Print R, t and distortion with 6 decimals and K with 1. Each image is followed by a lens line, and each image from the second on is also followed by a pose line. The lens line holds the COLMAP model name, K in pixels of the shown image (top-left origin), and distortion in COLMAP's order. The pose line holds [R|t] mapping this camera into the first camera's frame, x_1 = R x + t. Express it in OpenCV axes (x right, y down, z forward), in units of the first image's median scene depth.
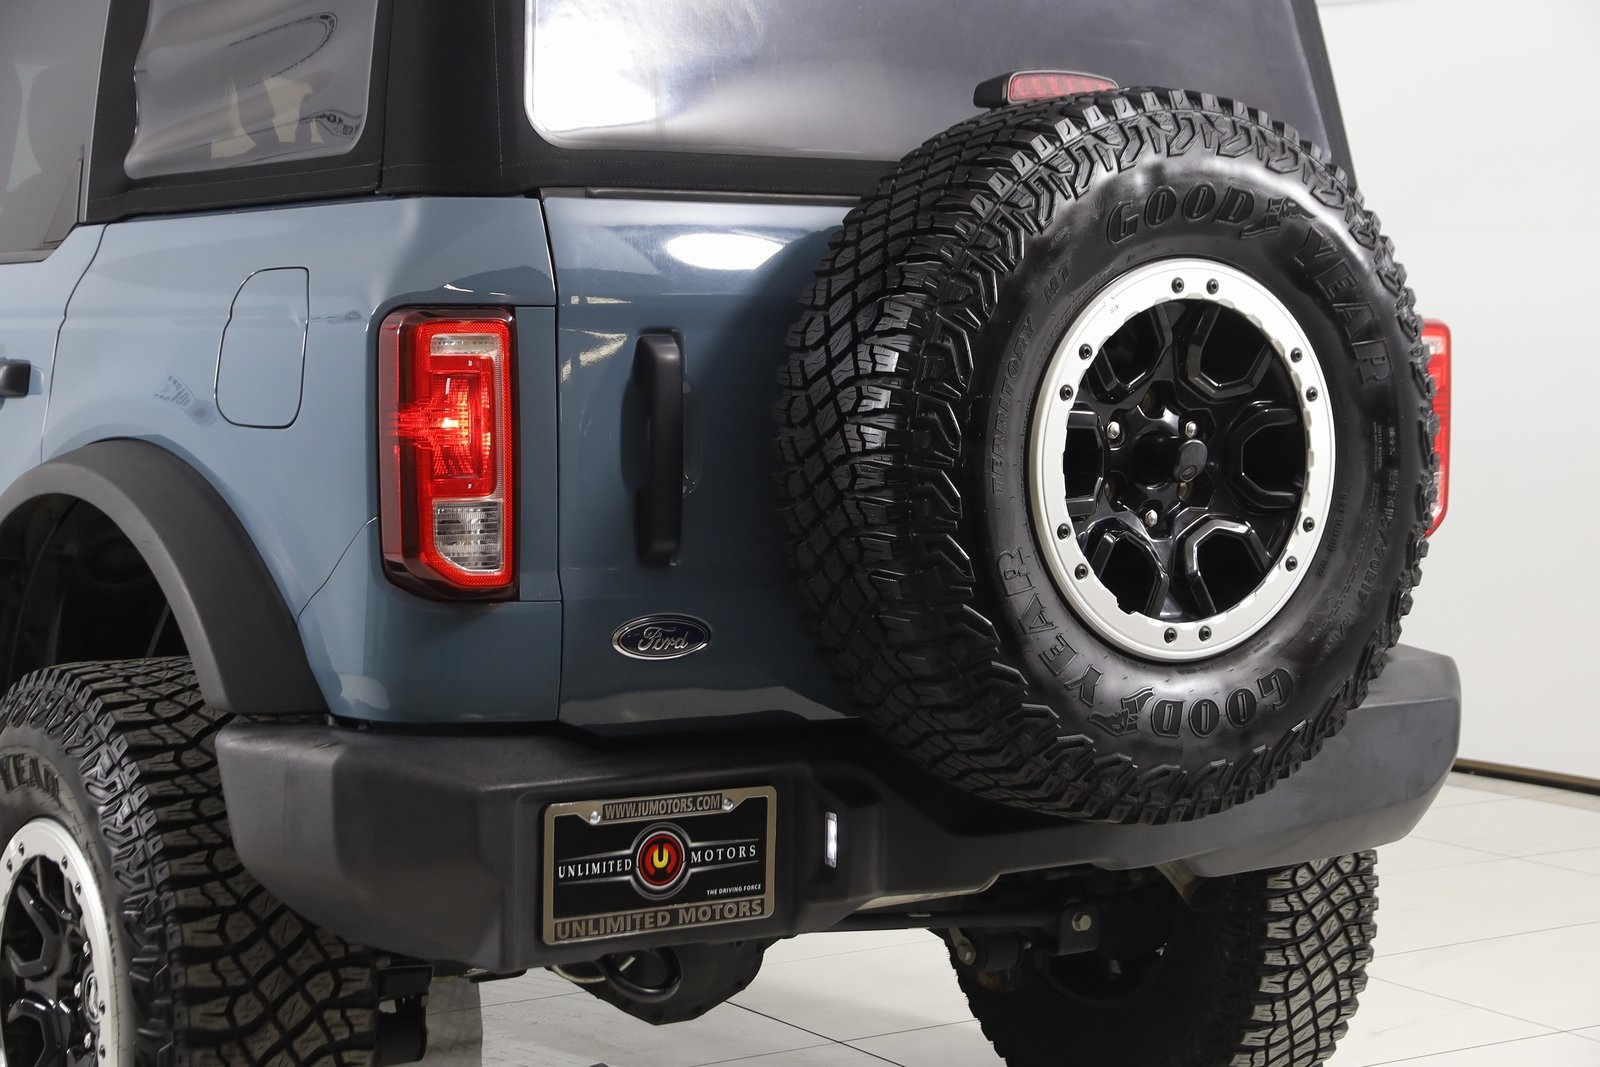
lens RADIAL K [[2945.1, 0, 833.5], [0, 2945.1, 555.1], [0, 0, 1]] dist [0.167957, 0.000000]
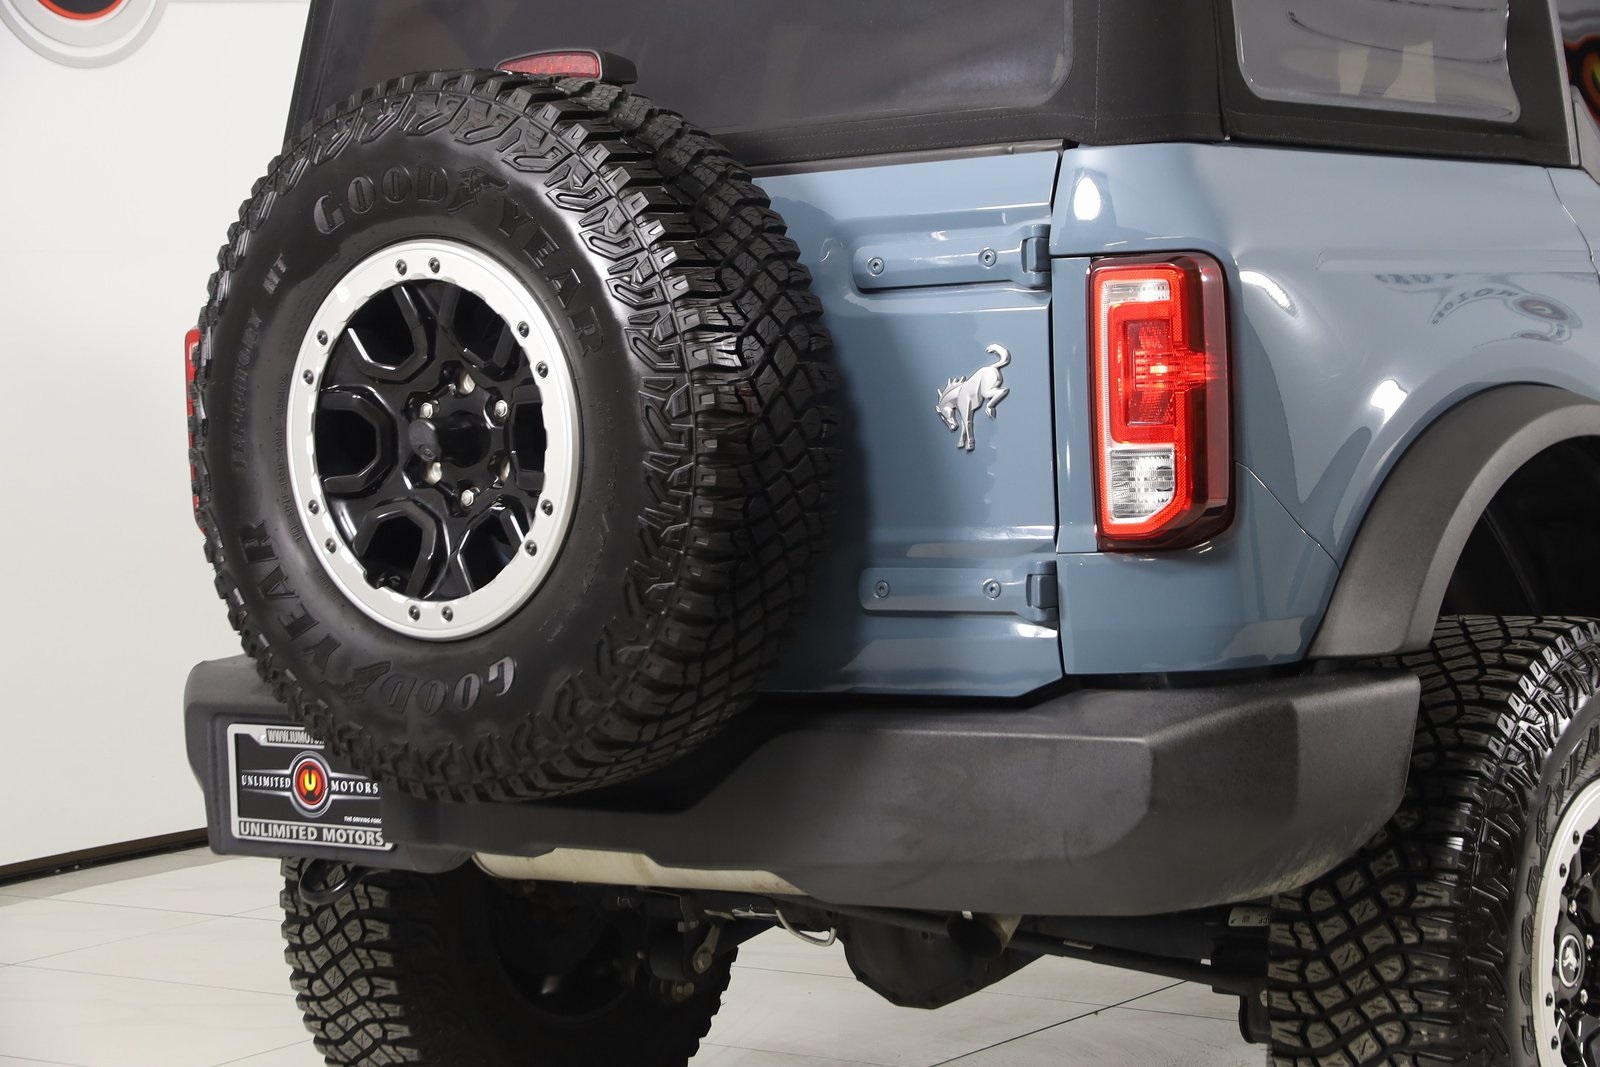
lens RADIAL K [[3065.5, 0, 800.9], [0, 3065.5, 543.6], [0, 0, 1]] dist [0.163501, 0.000000]
pose [[0.305180, 0.025819, -0.951945, 1.154377], [-0.029851, 0.999401, 0.017537, -0.019057], [0.951827, 0.023065, 0.305767, 0.802562]]
